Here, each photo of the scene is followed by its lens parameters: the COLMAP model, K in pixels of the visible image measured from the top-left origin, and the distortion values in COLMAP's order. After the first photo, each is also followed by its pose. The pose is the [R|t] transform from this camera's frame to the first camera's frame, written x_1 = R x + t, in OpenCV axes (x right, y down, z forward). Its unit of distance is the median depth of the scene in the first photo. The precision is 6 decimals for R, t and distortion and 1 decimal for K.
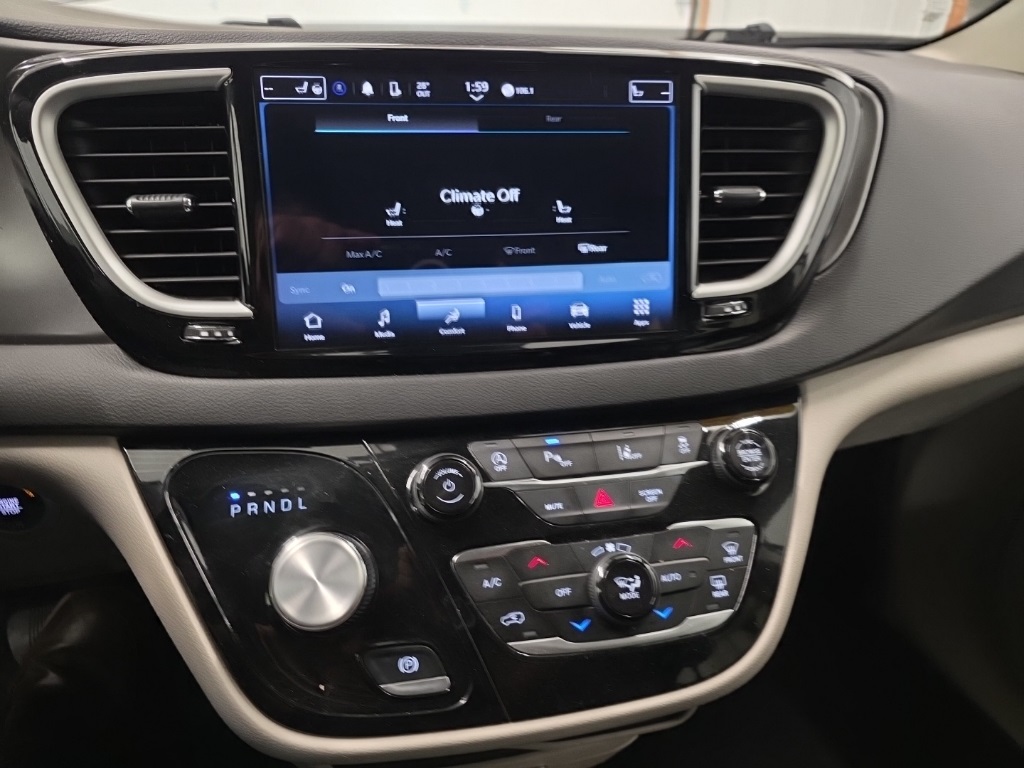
lens RADIAL K [[680.4, 0, 509.4], [0, 680.4, 379.8], [0, 0, 1]] dist [0.063092, -0.075877]
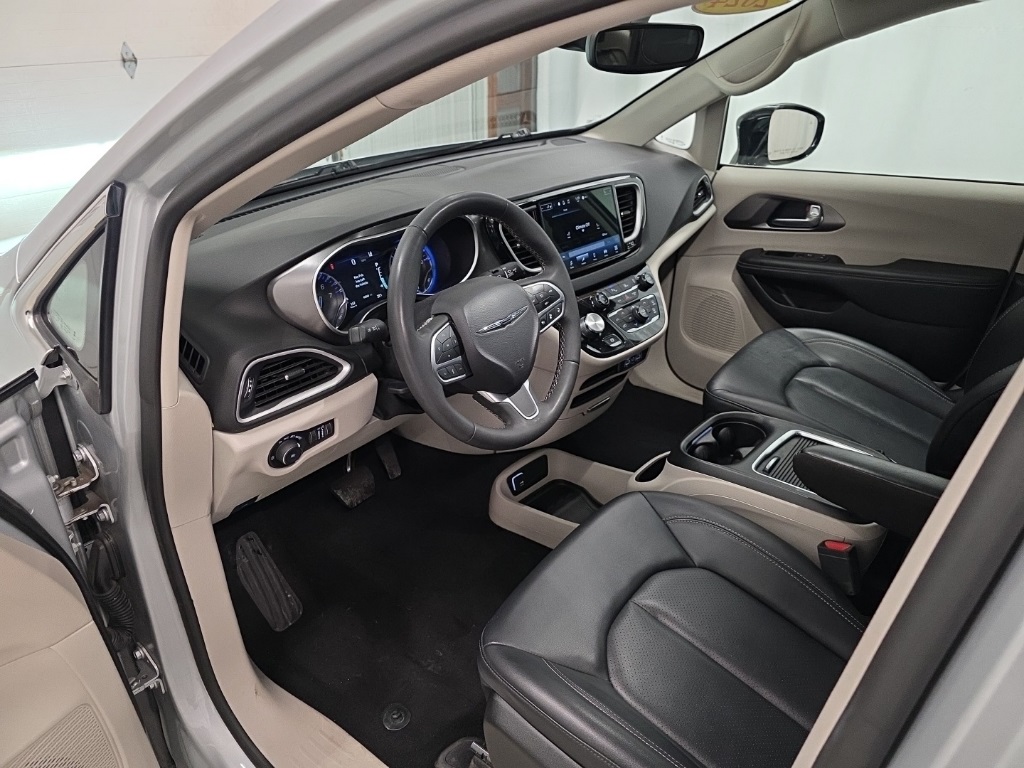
lens RADIAL K [[680.4, 0, 509.4], [0, 680.4, 379.8], [0, 0, 1]] dist [0.063092, -0.075877]
pose [[0.821526, -0.285240, 0.493693, -2.465327], [0.265824, 0.957617, 0.110938, 0.017028], [-0.504413, 0.040097, 0.862531, -1.998303]]
